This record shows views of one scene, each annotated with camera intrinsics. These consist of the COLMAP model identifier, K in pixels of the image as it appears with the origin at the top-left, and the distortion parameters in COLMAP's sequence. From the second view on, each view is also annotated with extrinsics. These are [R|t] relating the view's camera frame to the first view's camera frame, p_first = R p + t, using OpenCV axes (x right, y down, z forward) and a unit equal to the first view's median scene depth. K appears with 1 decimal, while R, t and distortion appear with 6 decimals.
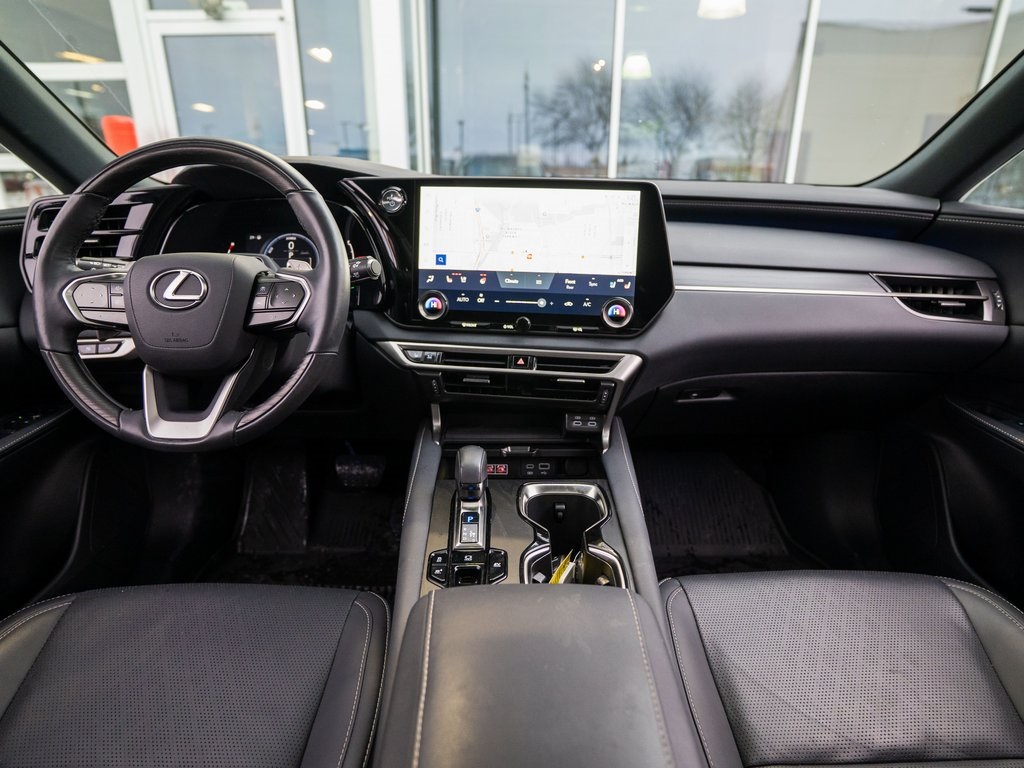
lens RADIAL K [[561.0, 0, 512.0], [0, 561.0, 384.0], [0, 0, 1]] dist [-0.047820, 0.002027]
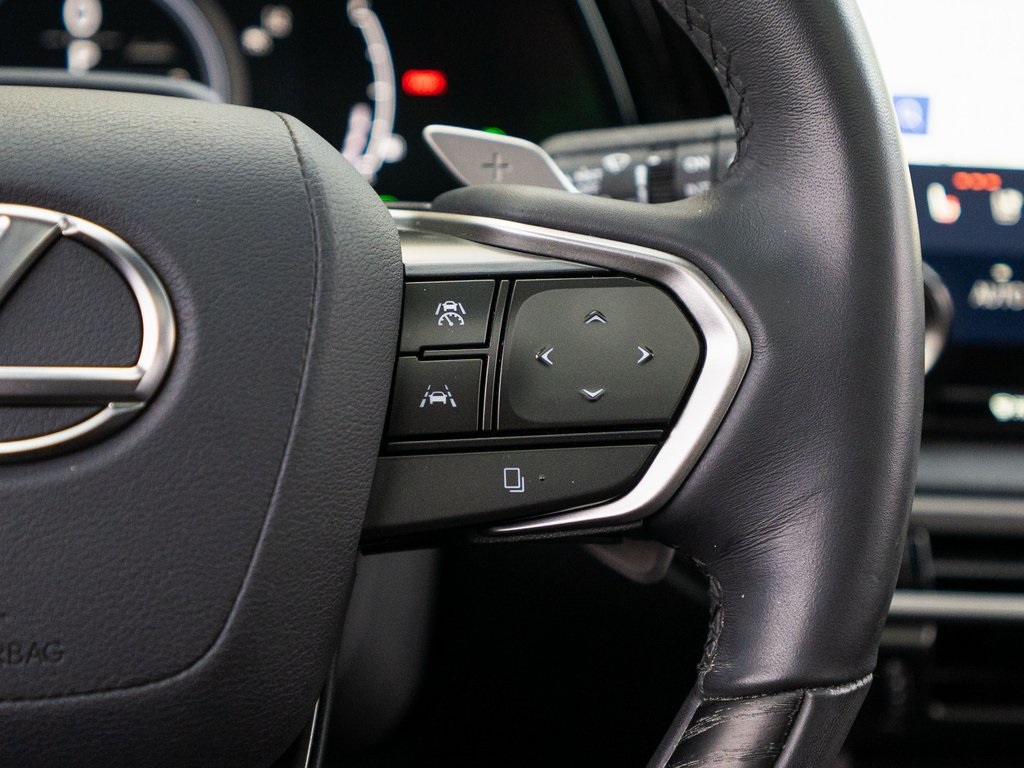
lens RADIAL K [[1766.4, 0, 512.0], [0, 1766.4, 384.0], [0, 0, 1]] dist [0.013523, 0.046465]
pose [[0.980339, -0.014285, 0.196804, -0.421918], [0.016638, 0.999808, -0.010304, -0.112699], [-0.196619, 0.013376, 0.980389, 0.353477]]
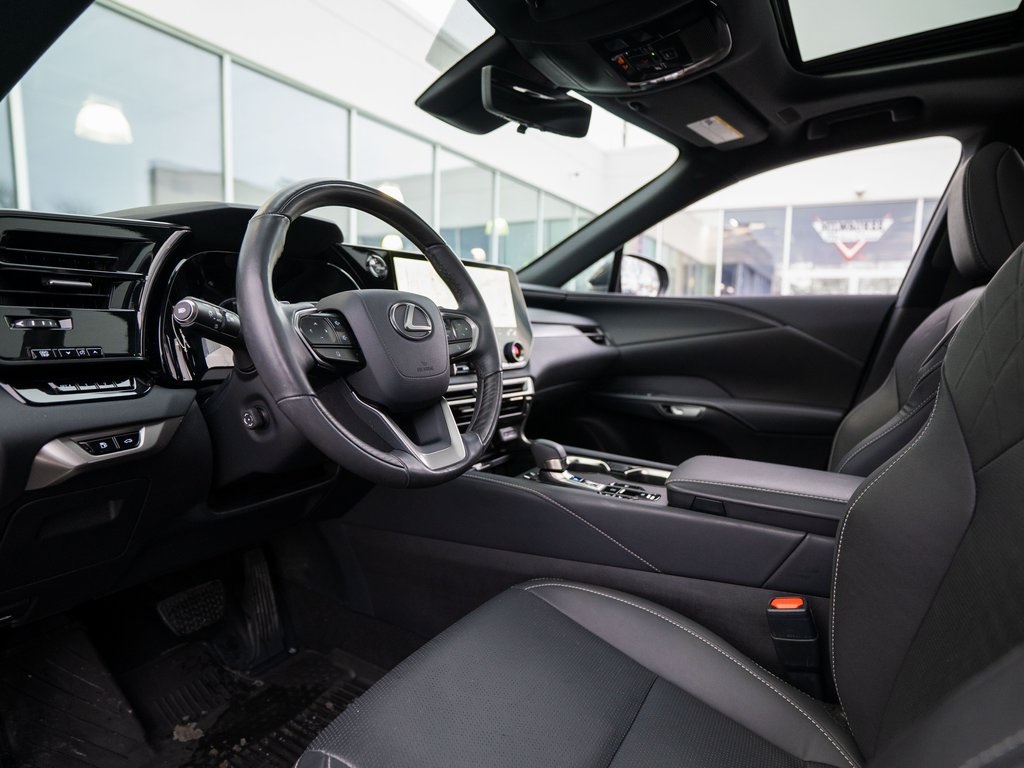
lens RADIAL K [[561.0, 0, 512.0], [0, 561.0, 384.0], [0, 0, 1]] dist [-0.047820, 0.002027]
pose [[0.506804, -0.095113, 0.856798, -1.069630], [0.279910, 0.958199, -0.059199, 0.039859], [-0.815353, 0.269829, 0.512242, 0.264953]]
